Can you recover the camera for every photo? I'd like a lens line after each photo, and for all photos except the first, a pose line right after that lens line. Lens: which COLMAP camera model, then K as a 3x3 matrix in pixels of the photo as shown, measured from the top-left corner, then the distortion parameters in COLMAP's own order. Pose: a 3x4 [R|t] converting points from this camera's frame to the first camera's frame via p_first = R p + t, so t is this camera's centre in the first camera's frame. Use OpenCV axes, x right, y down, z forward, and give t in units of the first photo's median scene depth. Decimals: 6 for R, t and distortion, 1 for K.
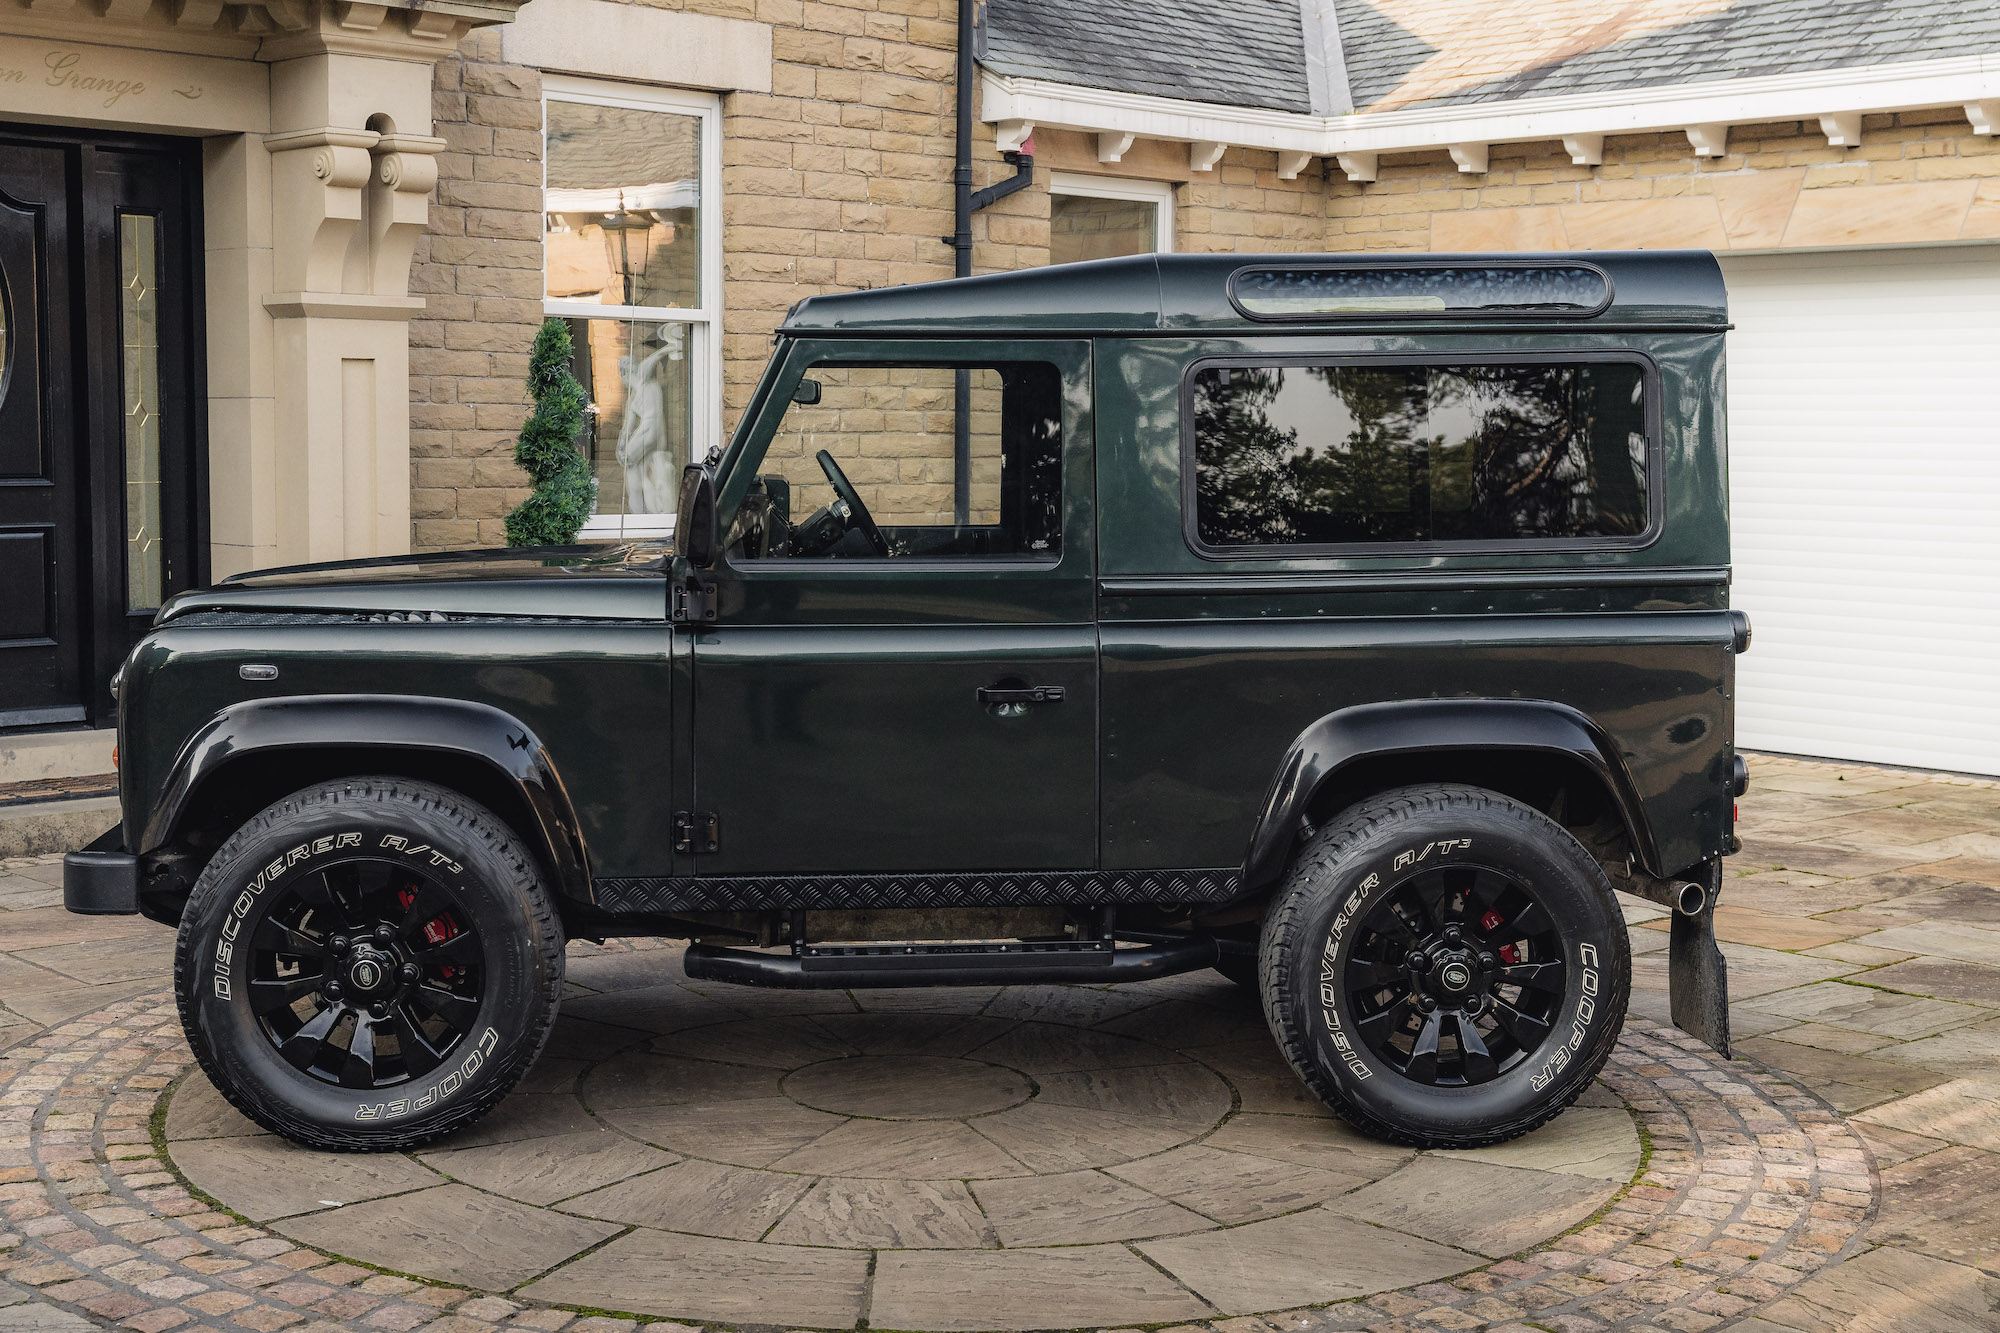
lens RADIAL K [[2678.2, 0, 994.6], [0, 2678.2, 657.8], [0, 0, 1]] dist [0.010599, 0.000000]
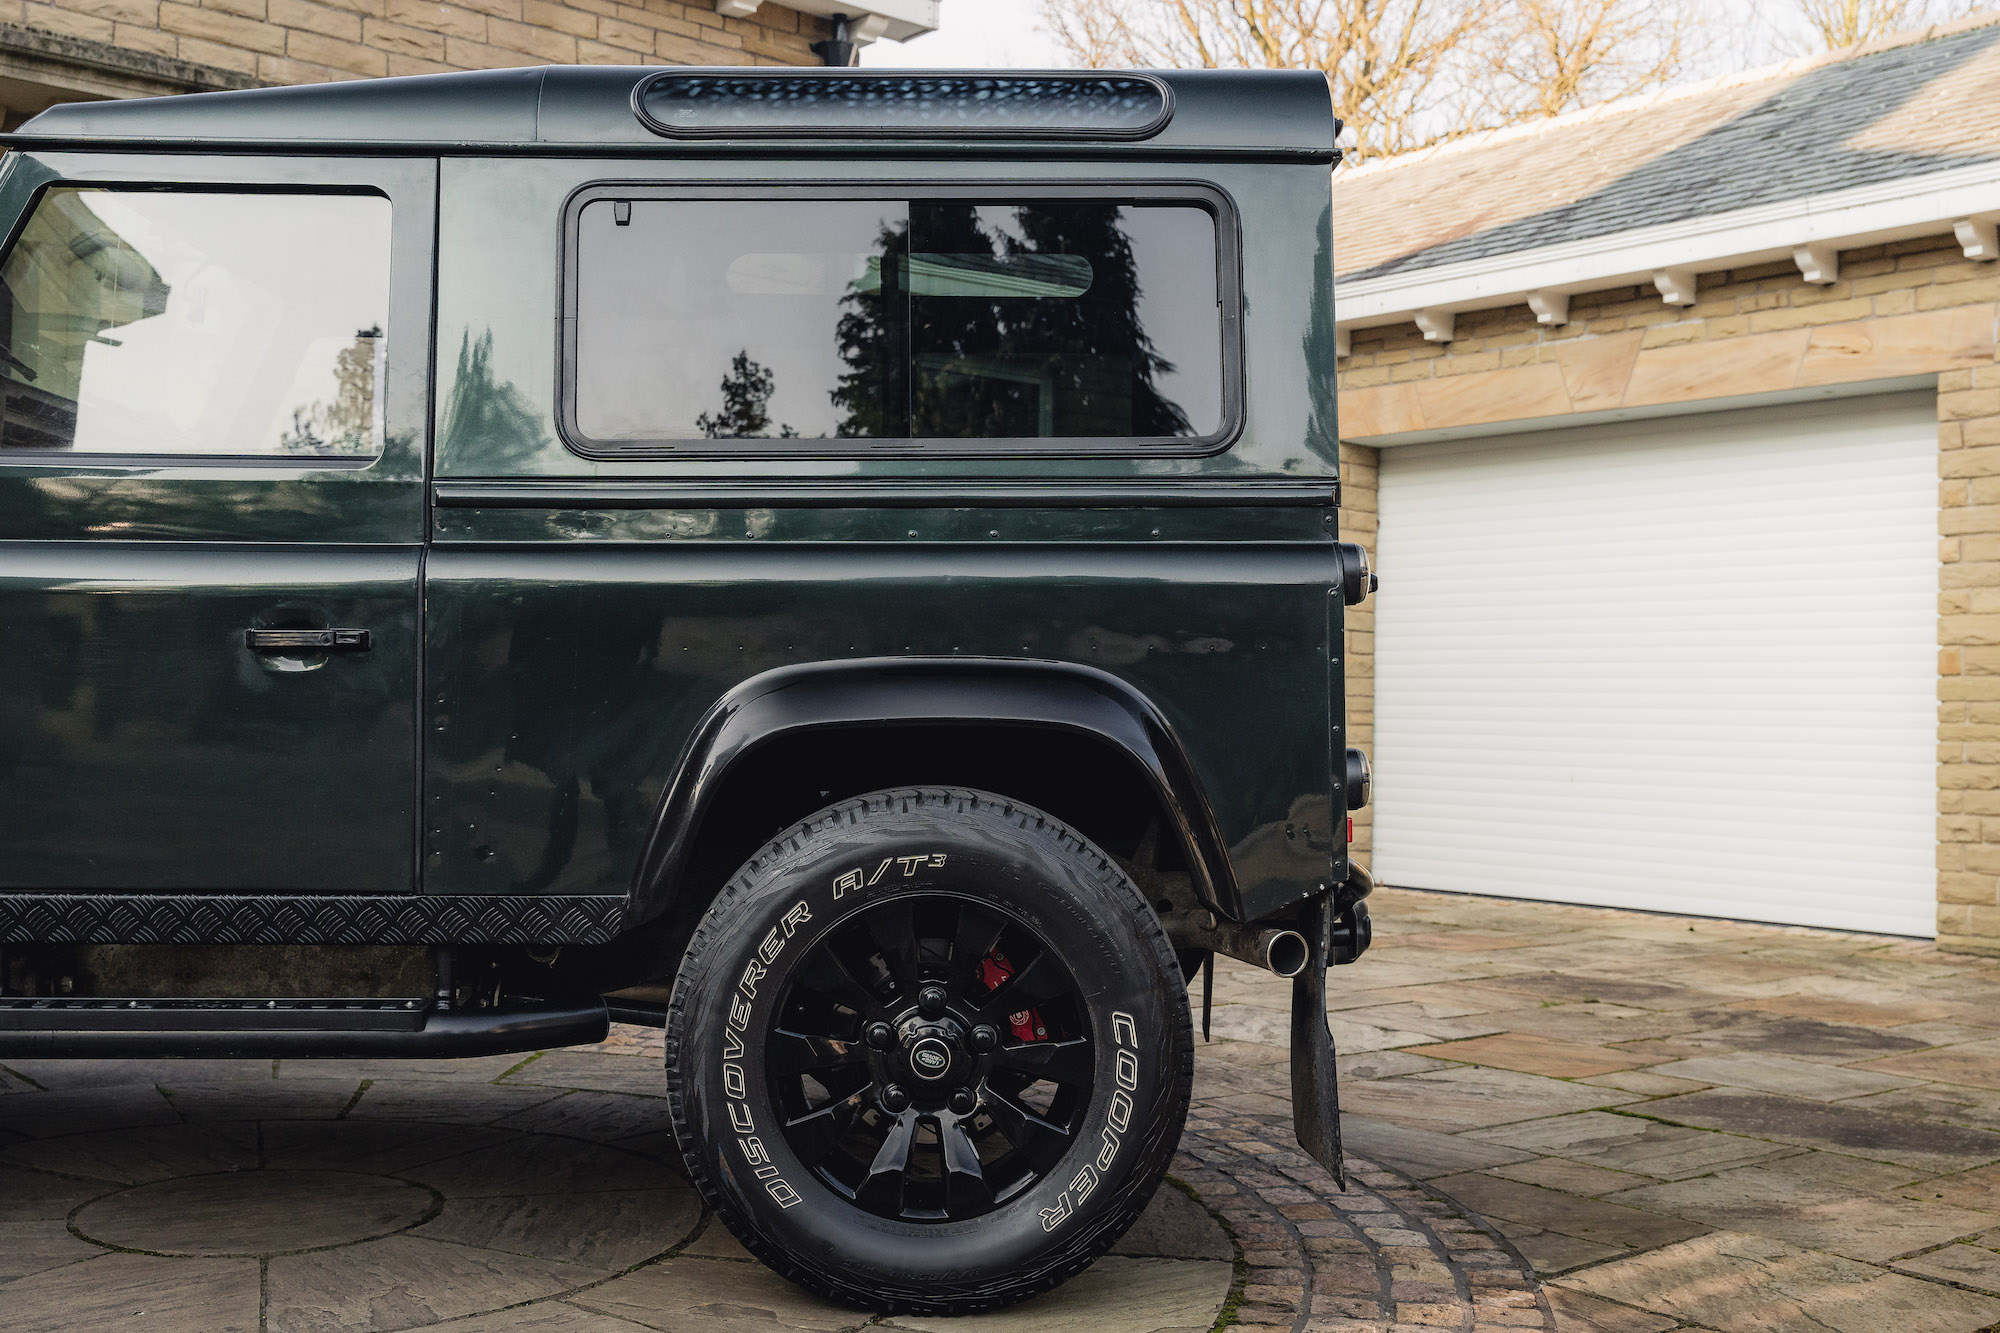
lens RADIAL K [[2088.2, 0, 998.7], [0, 2088.2, 656.6], [0, 0, 1]] dist [0.004071, 0.000000]
pose [[0.998544, 0.006171, -0.053583, 0.195203], [-0.012270, 0.993376, -0.114250, 0.069551], [0.052523, 0.114741, 0.992006, 0.409735]]
